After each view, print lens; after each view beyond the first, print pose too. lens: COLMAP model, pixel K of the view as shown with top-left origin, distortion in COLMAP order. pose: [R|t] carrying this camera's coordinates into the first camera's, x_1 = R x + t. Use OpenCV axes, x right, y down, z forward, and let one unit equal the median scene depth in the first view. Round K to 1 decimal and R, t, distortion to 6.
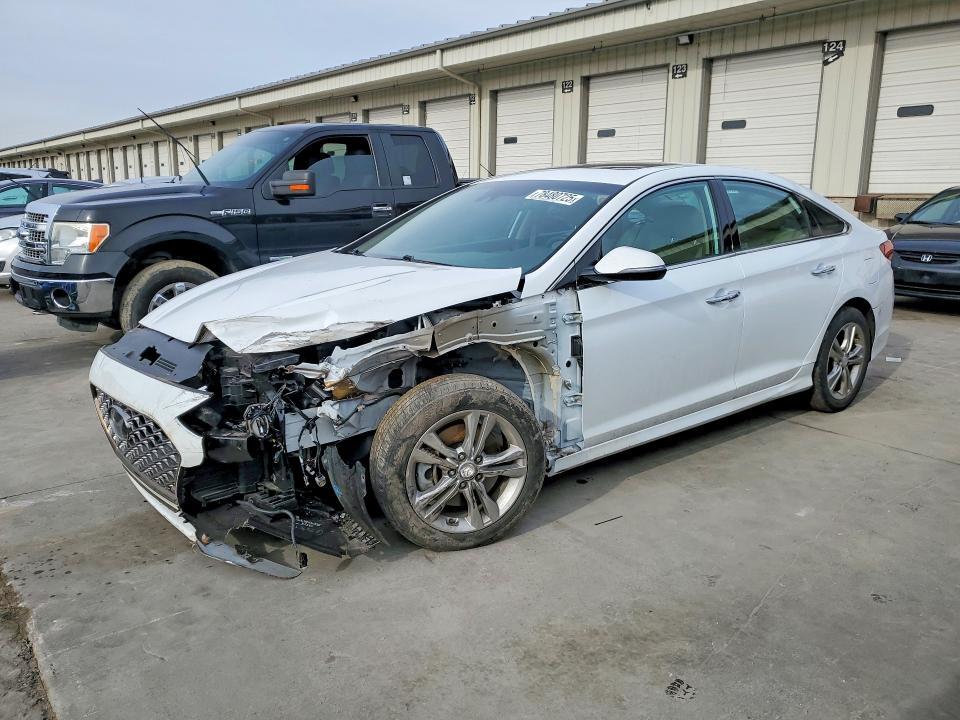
lens RADIAL K [[740.5, 0, 474.0], [0, 740.5, 363.3], [0, 0, 1]] dist [0.015752, 0.004384]
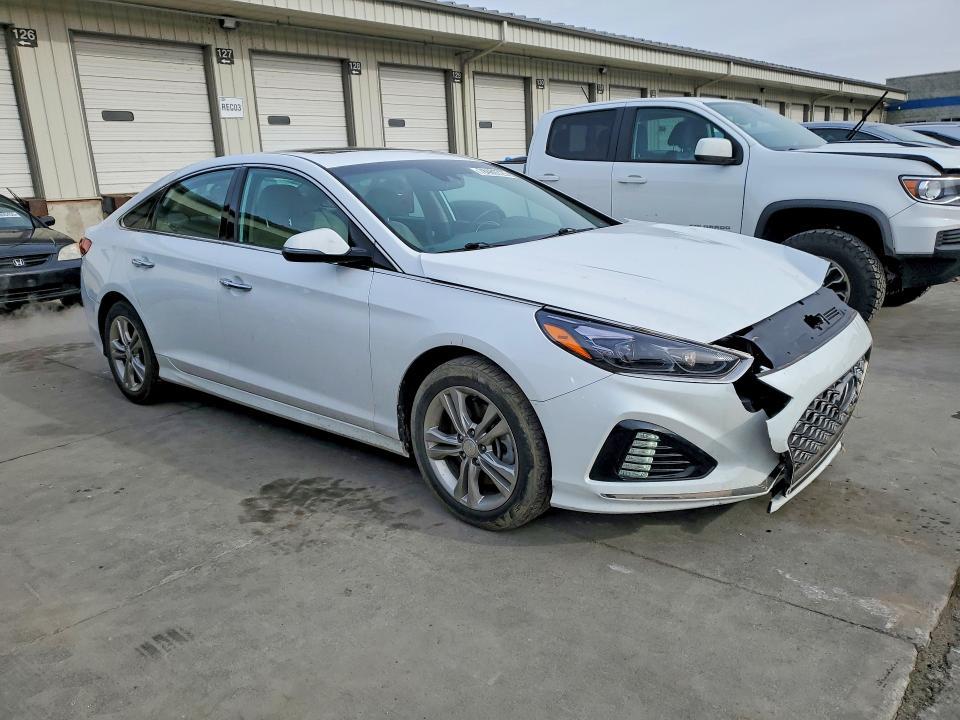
lens RADIAL K [[740.5, 0, 477.3], [0, 740.5, 362.4], [0, 0, 1]] dist [0.015752, 0.004384]
pose [[-0.171093, -0.235381, 0.956725, -1.052949], [0.269588, 0.922801, 0.275245, -0.282034], [-0.947655, 0.305014, -0.094429, 1.231672]]
